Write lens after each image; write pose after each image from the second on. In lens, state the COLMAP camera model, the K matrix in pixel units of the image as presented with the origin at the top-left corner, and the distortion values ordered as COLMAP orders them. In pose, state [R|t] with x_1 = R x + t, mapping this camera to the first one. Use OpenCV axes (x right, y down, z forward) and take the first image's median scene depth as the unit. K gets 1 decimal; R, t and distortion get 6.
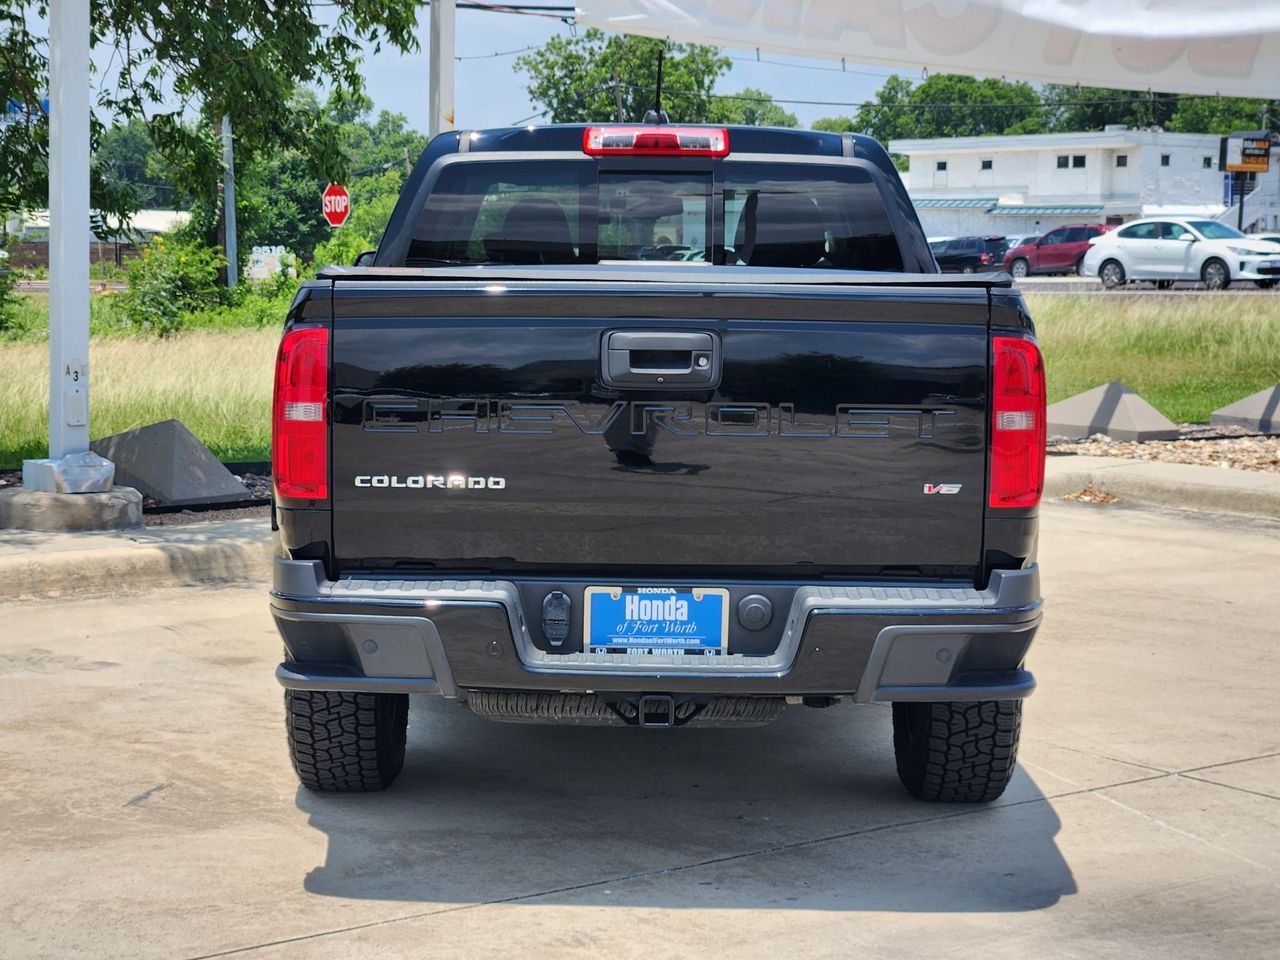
lens RADIAL K [[2639.0, 0, 641.6], [0, 2639.0, 476.6], [0, 0, 1]] dist [-0.845515, 0.000000]
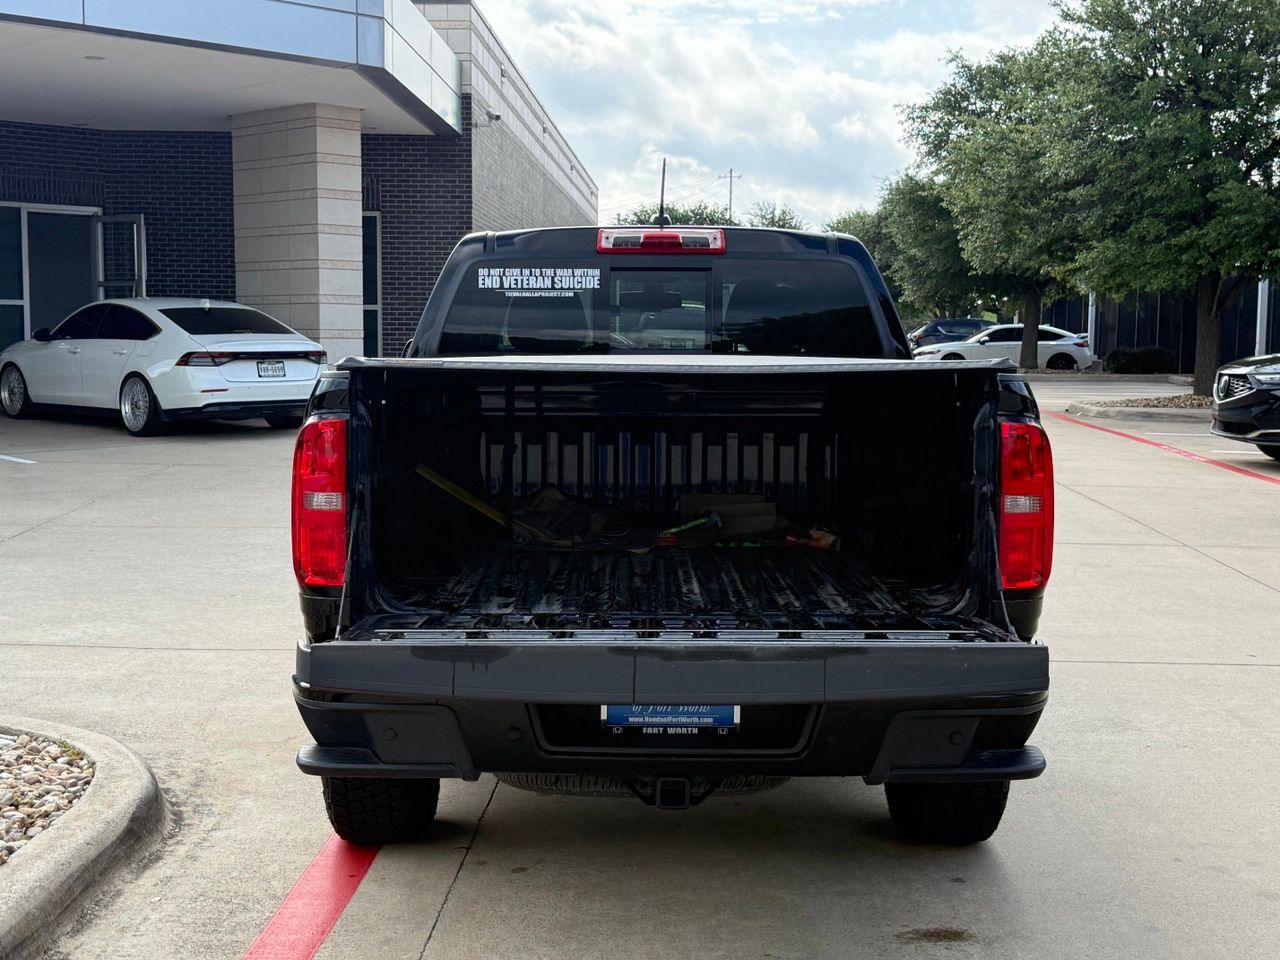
lens RADIAL K [[1738.0, 0, 636.6], [0, 1738.0, 471.2], [0, 0, 1]] dist [0.129663, 0.000000]
pose [[0.999960, -0.008860, -0.001273, -0.006156], [0.008851, 0.999935, -0.007127, -0.030504], [0.001336, 0.007116, 0.999974, 0.315018]]
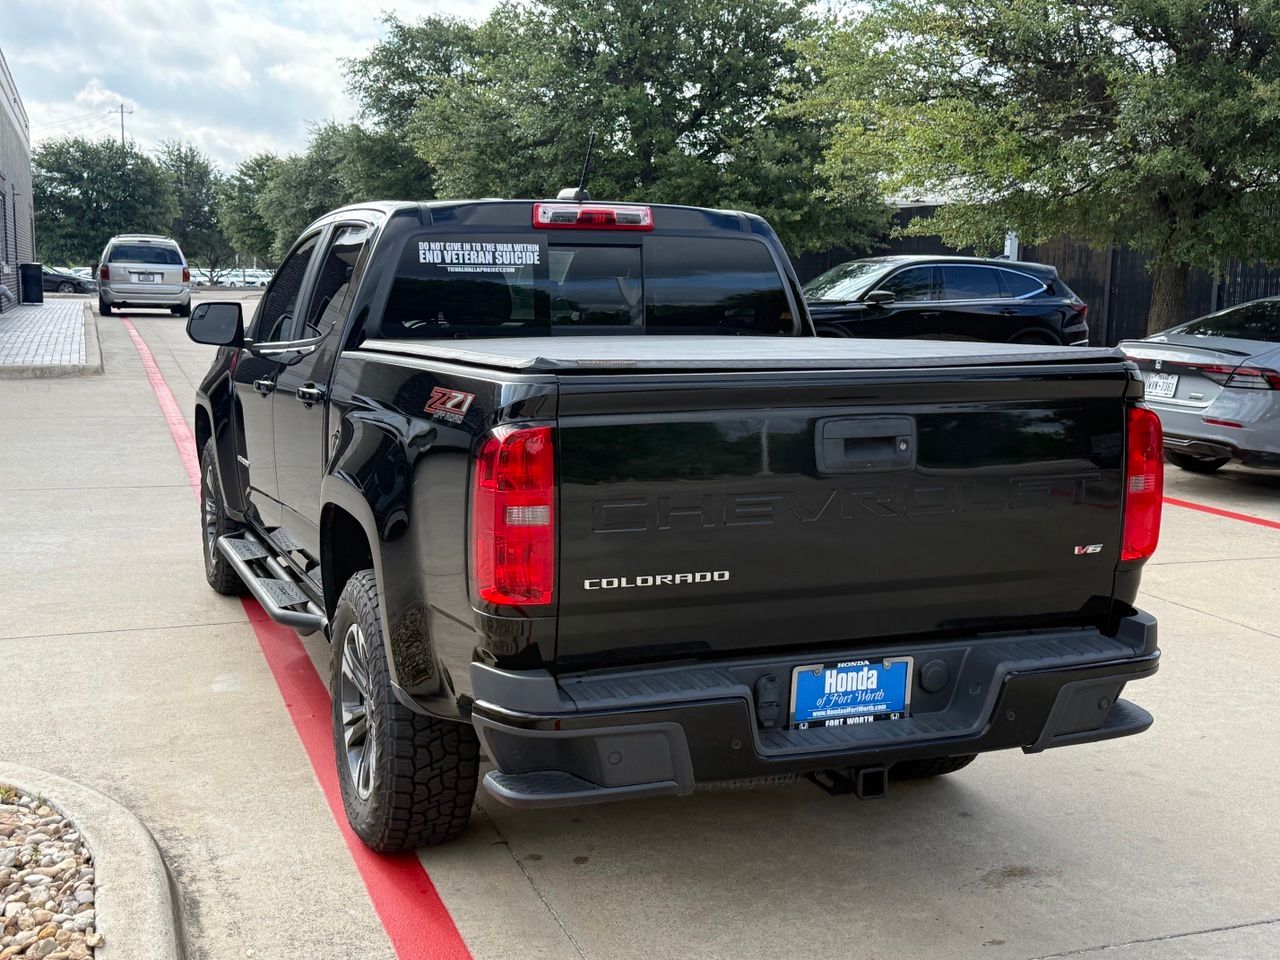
lens RADIAL K [[1537.0, 0, 649.6], [0, 1537.0, 482.7], [0, 0, 1]] dist [0.108912, 0.000000]
pose [[0.925966, -0.055835, 0.373455, -0.293946], [0.034913, 0.997430, 0.062558, -0.069675], [-0.375988, -0.044888, 0.925537, 0.464802]]
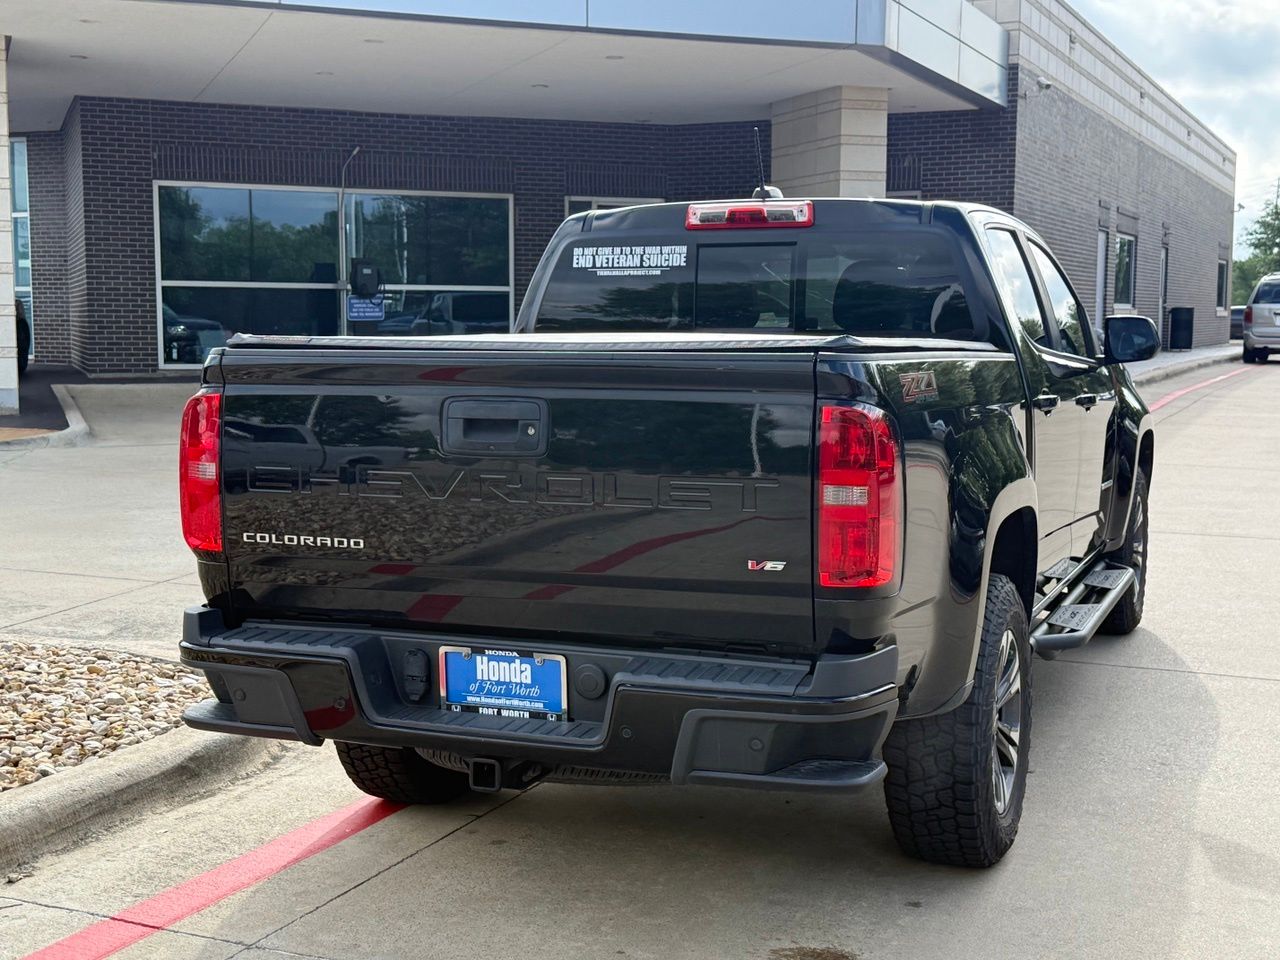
lens RADIAL K [[1738.0, 0, 643.9], [0, 1738.0, 477.1], [0, 0, 1]] dist [0.129663, 0.000000]
pose [[0.926837, 0.020985, -0.374877, 0.308530], [-0.019081, 0.999779, 0.008789, -0.031954], [0.374979, -0.000992, 0.927033, 0.392900]]
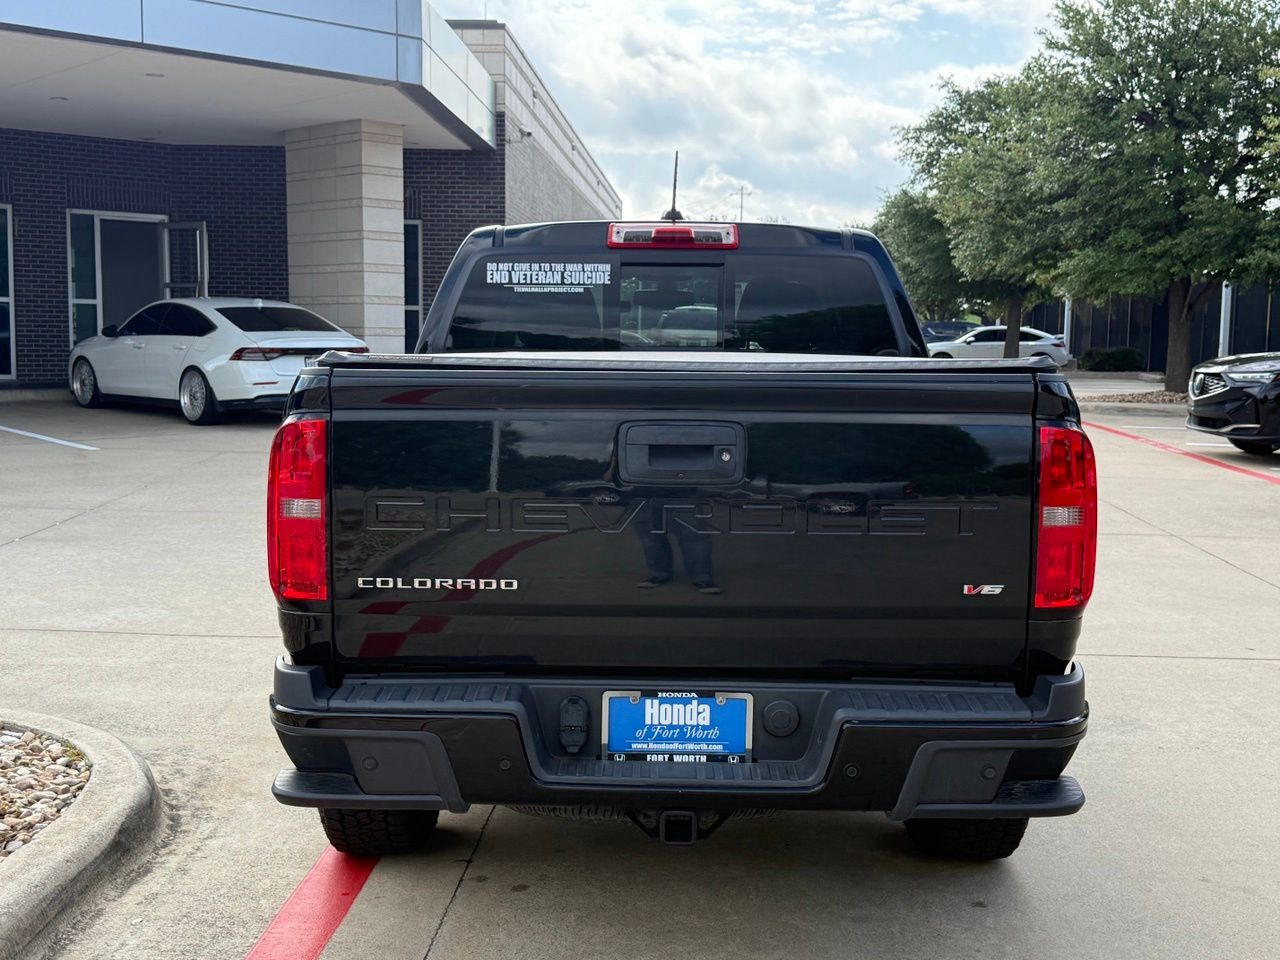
lens RADIAL K [[1537.0, 0, 640.4], [0, 1537.0, 473.6], [0, 0, 1]] dist [0.108912, 0.000000]
pose [[0.999924, -0.003192, -0.011922, -0.000795], [0.003247, 0.999984, 0.004621, -0.039448], [0.011907, -0.004659, 0.999918, 0.440624]]
